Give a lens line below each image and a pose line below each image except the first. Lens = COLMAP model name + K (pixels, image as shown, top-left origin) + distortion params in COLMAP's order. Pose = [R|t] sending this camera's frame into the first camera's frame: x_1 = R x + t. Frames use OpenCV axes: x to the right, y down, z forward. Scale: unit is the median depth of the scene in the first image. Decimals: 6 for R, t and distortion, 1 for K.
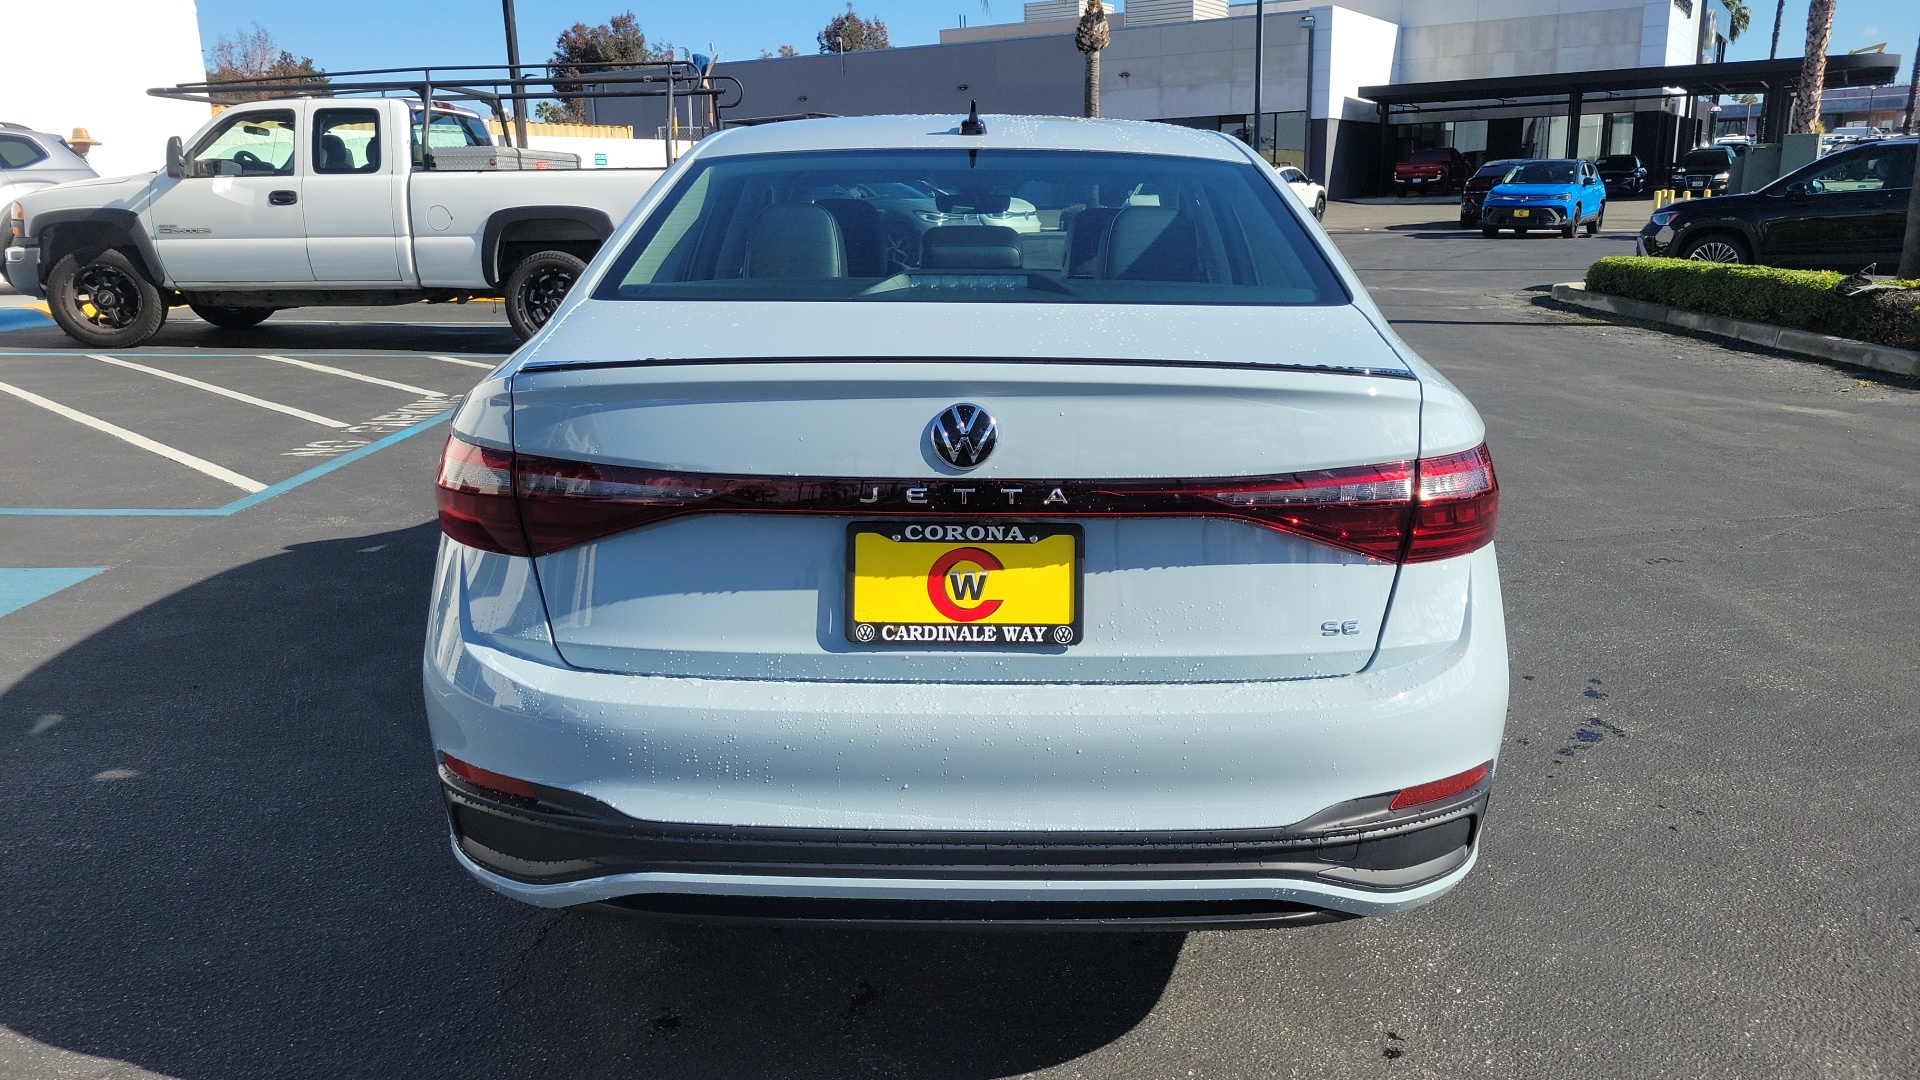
lens RADIAL K [[1448.9, 0, 965.1], [0, 1448.9, 547.4], [0, 0, 1]] dist [0.030162, 0.003079]
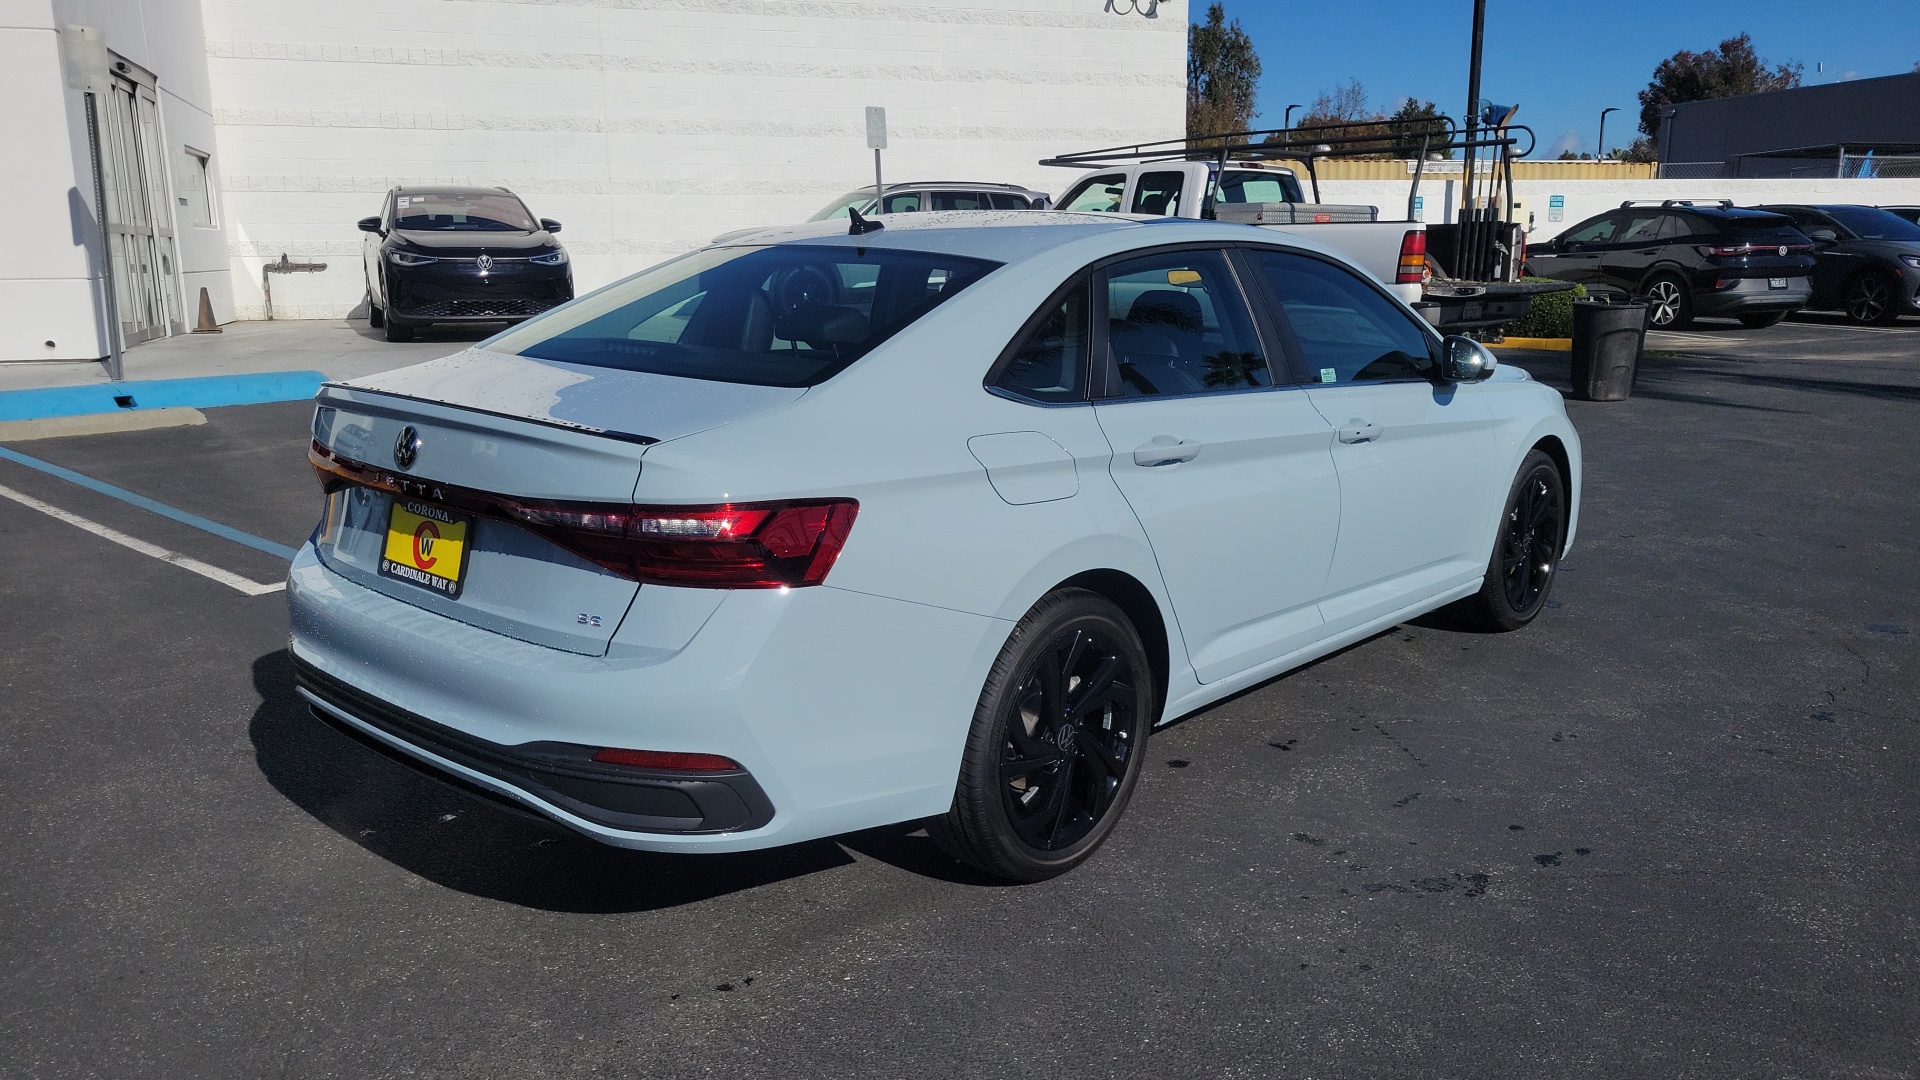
lens RADIAL K [[1448.9, 0, 965.1], [0, 1448.9, 547.4], [0, 0, 1]] dist [0.030162, 0.003079]
pose [[0.751992, 0.147674, -0.642418, 0.252529], [-0.162118, 0.986081, 0.036903, -0.021599], [0.638926, 0.076396, 0.765465, 0.032933]]
